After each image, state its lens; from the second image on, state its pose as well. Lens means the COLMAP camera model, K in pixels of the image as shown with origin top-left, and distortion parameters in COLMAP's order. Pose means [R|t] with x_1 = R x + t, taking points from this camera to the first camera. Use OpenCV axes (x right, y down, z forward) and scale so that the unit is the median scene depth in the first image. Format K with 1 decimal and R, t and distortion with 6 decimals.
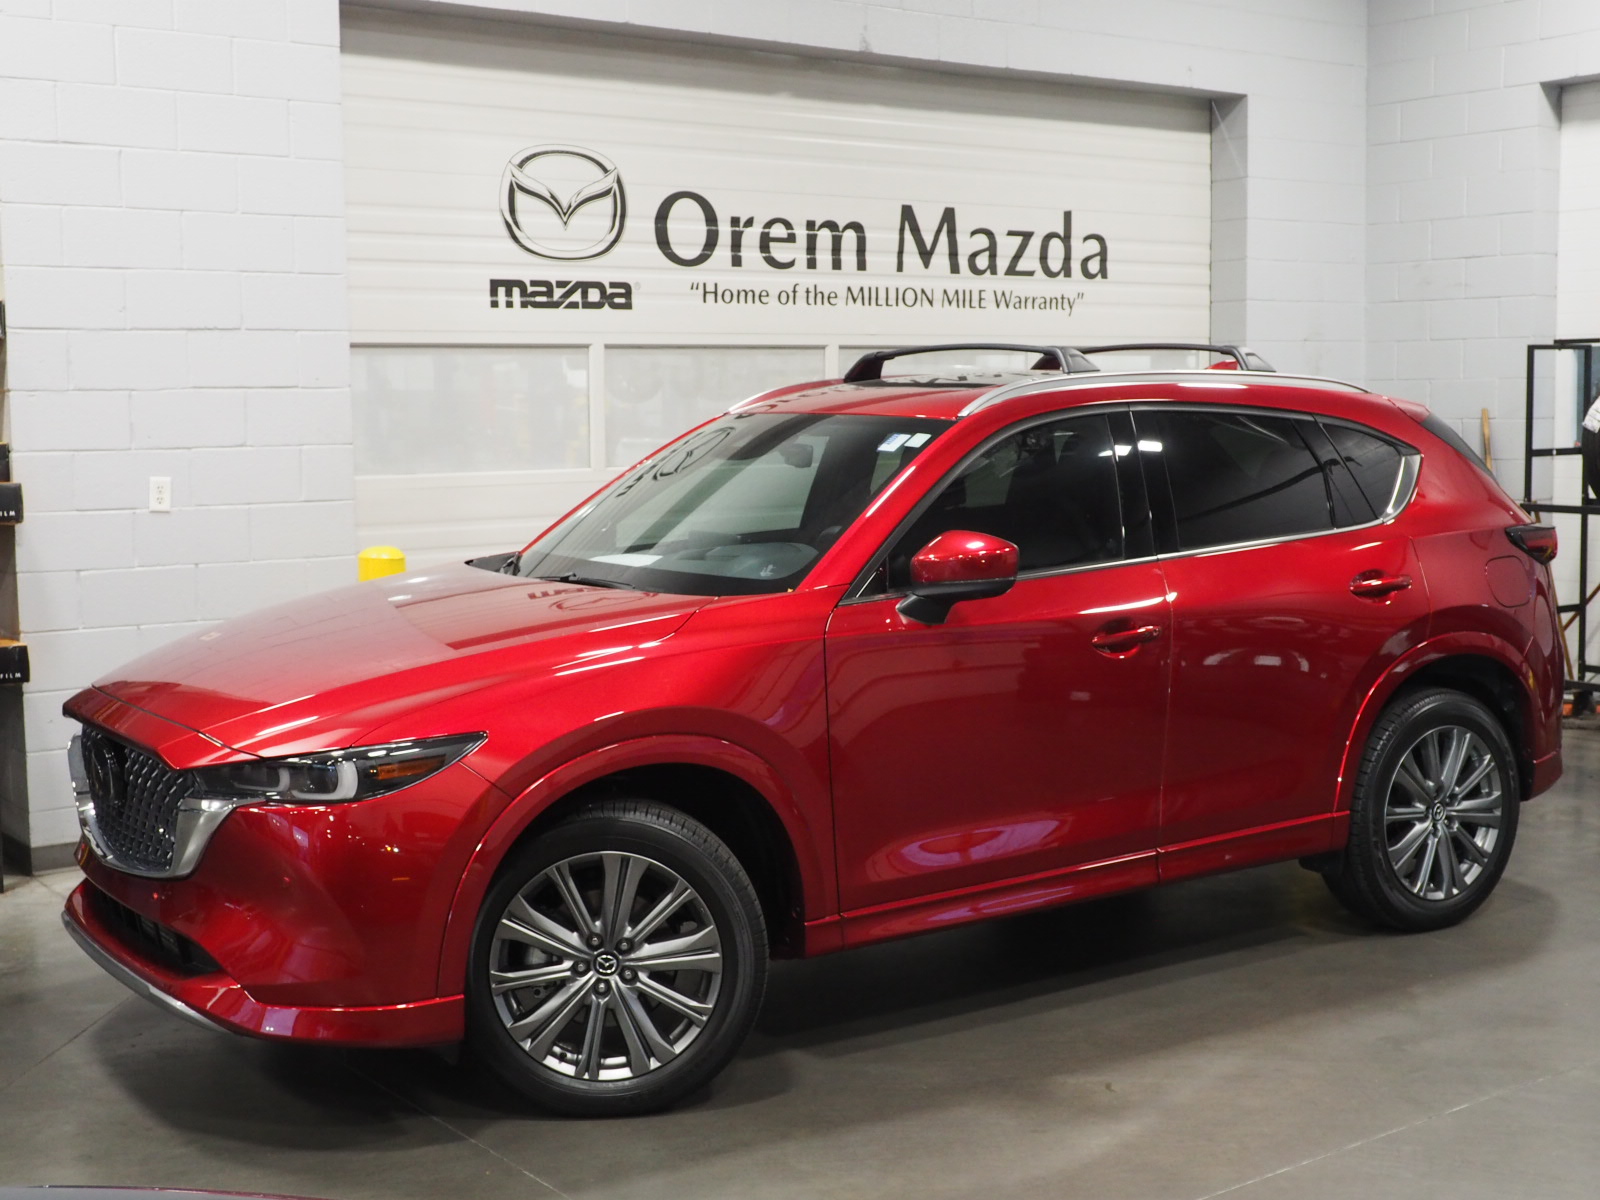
lens RADIAL K [[1972.9, 0, 801.4], [0, 1972.9, 599.7], [0, 0, 1]] dist [0.034537, 0.000000]
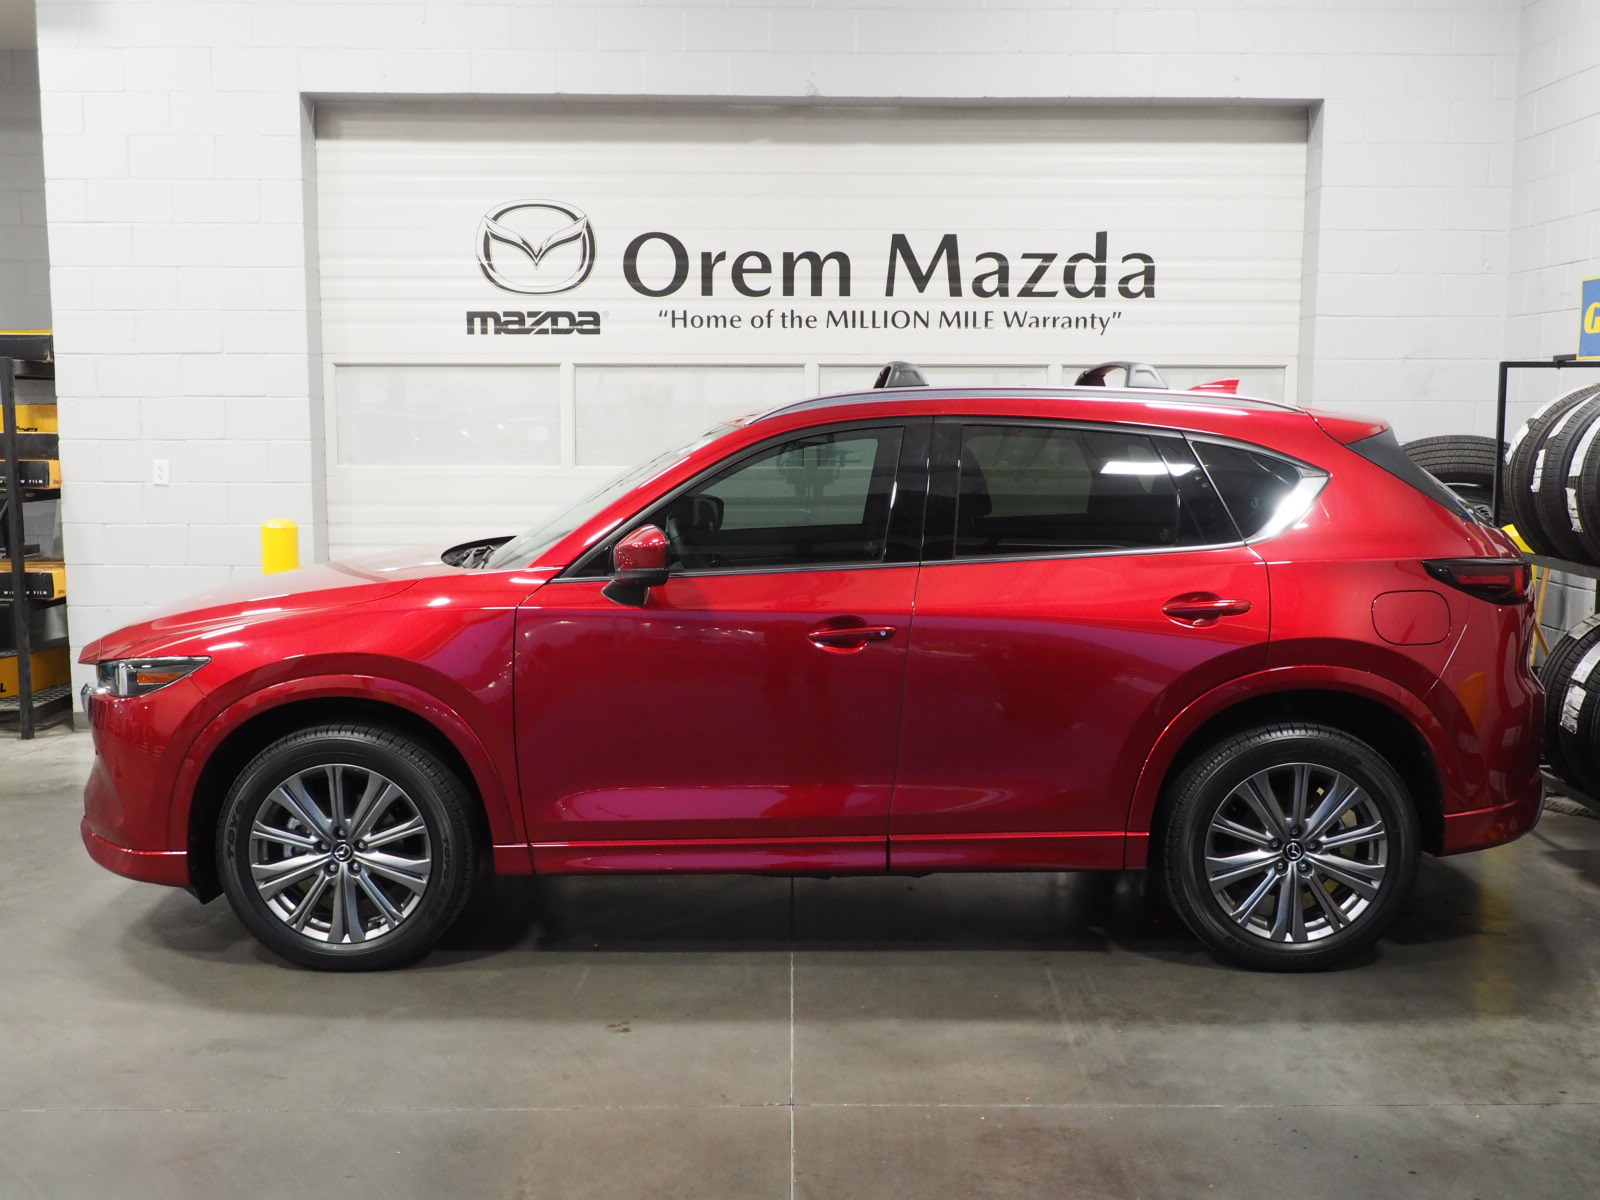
lens RADIAL K [[1629.6, 0, 799.2], [0, 1629.6, 608.2], [0, 0, 1]] dist [0.019088, 0.000000]
pose [[0.825661, 0.081347, -0.558271, 0.548481], [-0.070396, 0.996671, 0.041115, -0.029558], [0.559758, 0.005353, 0.828639, 0.240038]]
